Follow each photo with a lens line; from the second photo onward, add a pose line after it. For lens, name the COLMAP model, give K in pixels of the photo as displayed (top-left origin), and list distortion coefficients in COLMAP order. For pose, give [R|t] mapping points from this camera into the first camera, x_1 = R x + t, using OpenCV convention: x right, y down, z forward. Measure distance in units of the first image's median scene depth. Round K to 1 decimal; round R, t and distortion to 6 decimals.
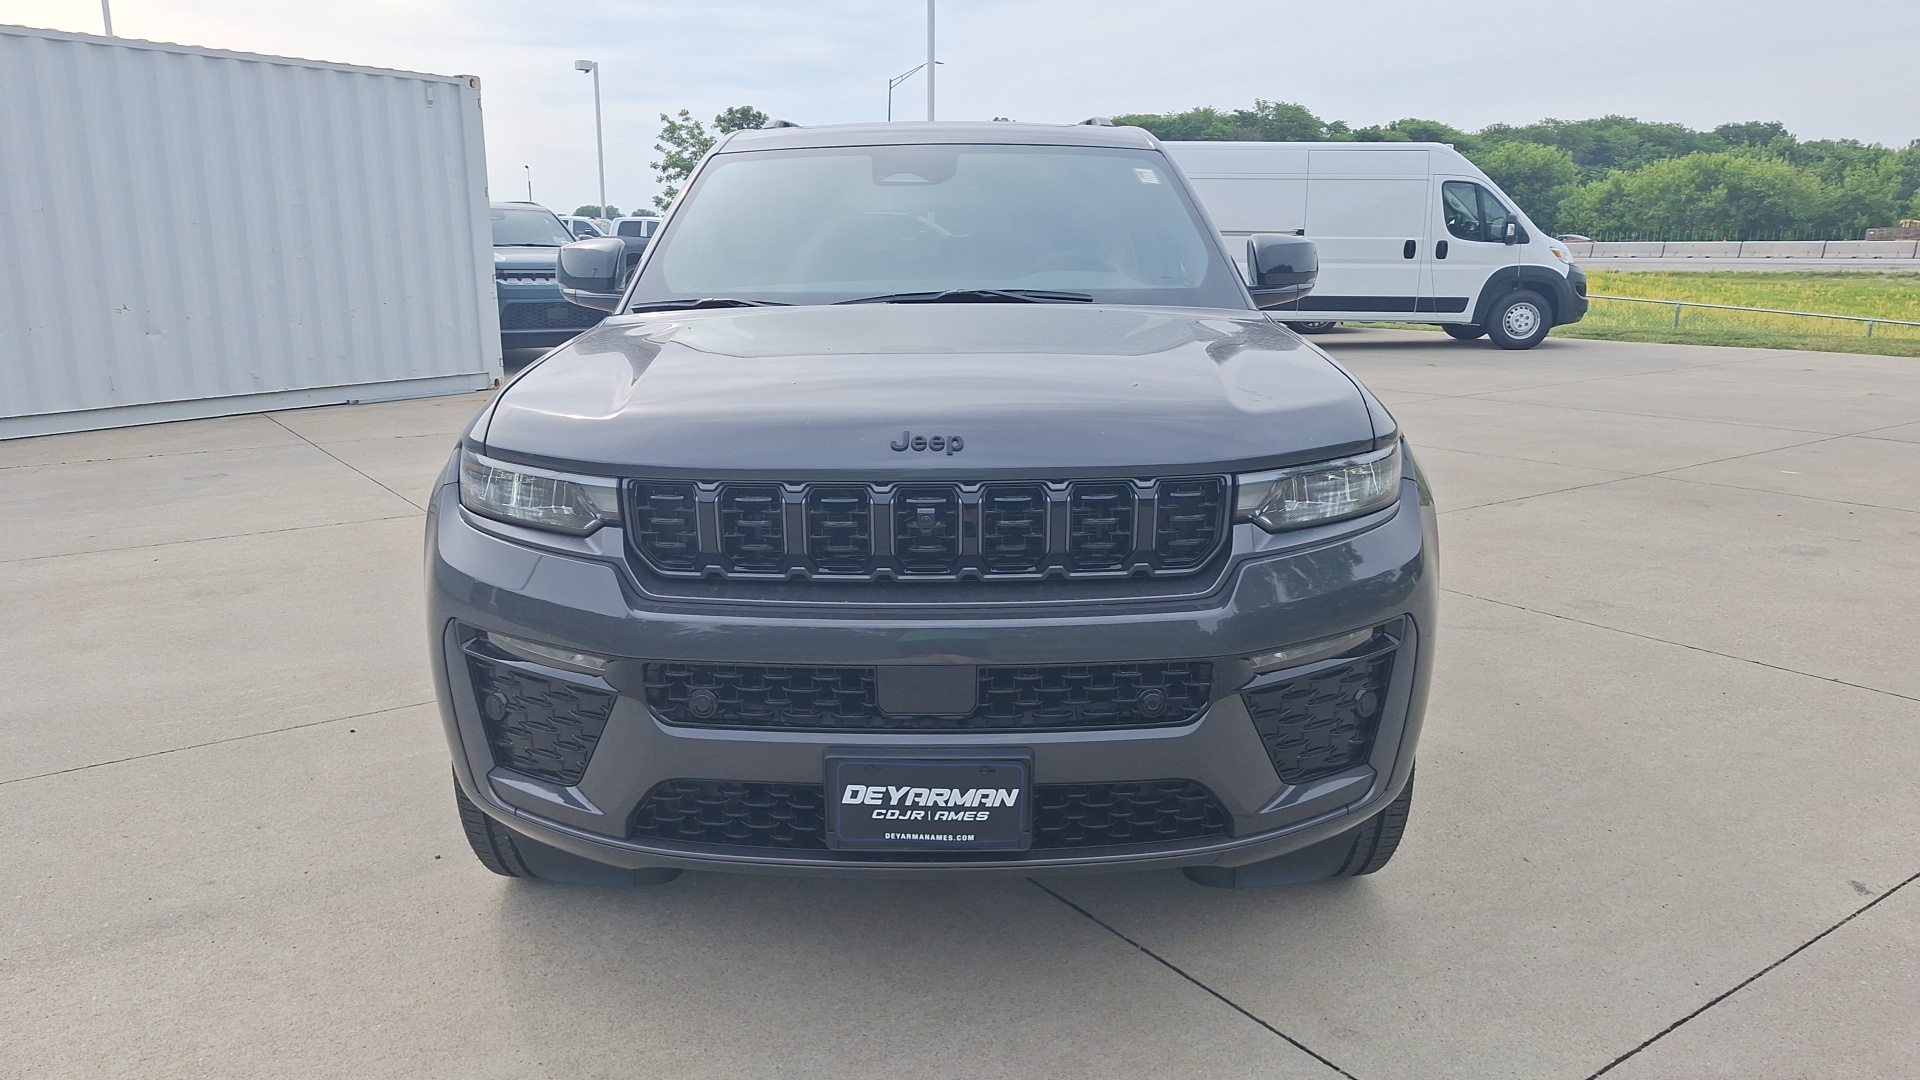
lens RADIAL K [[1346.9, 0, 913.0], [0, 1346.9, 567.4], [0, 0, 1]] dist [0.063310, -0.057316]
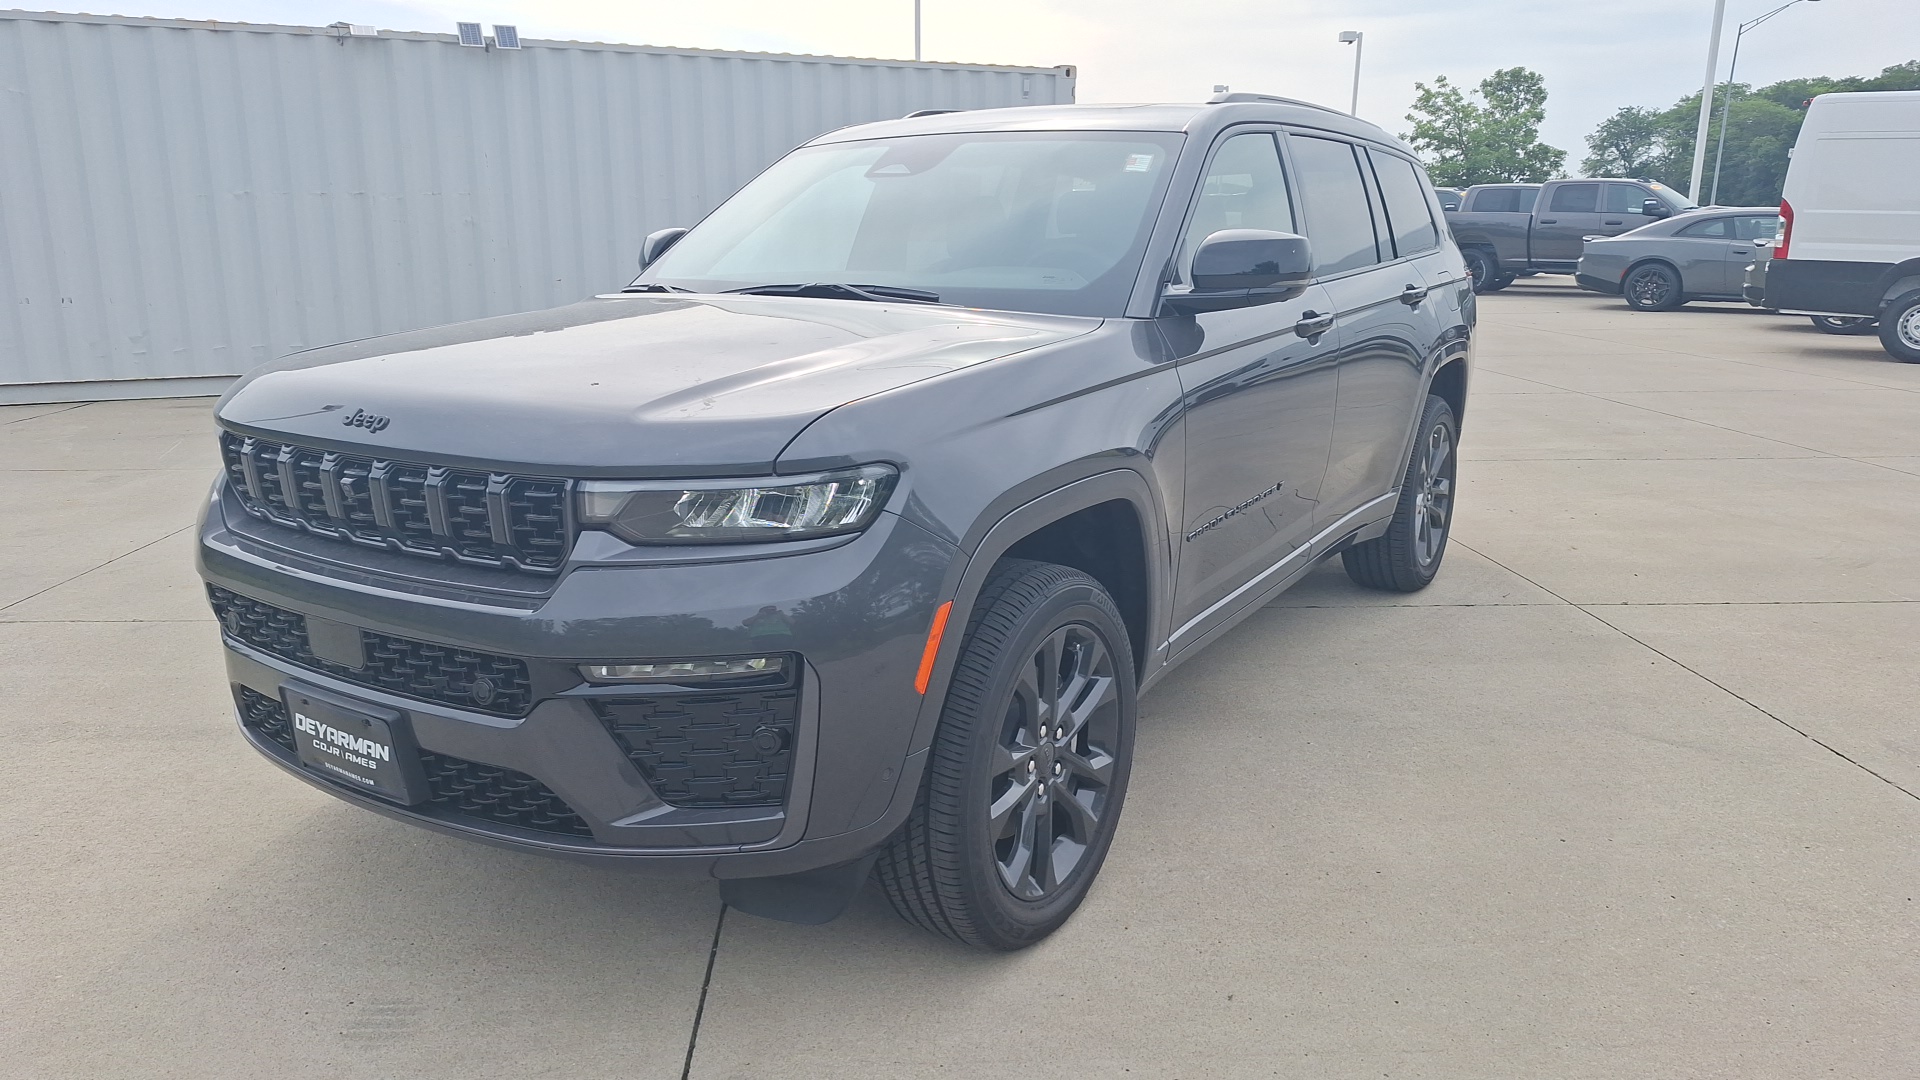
lens RADIAL K [[1346.9, 0, 953.1], [0, 1346.9, 550.1], [0, 0, 1]] dist [0.063310, -0.057316]
pose [[0.842475, 0.130854, -0.522603, 0.980717], [-0.127257, 0.990938, 0.042972, -0.093822], [0.523491, 0.030302, 0.851492, 0.293932]]
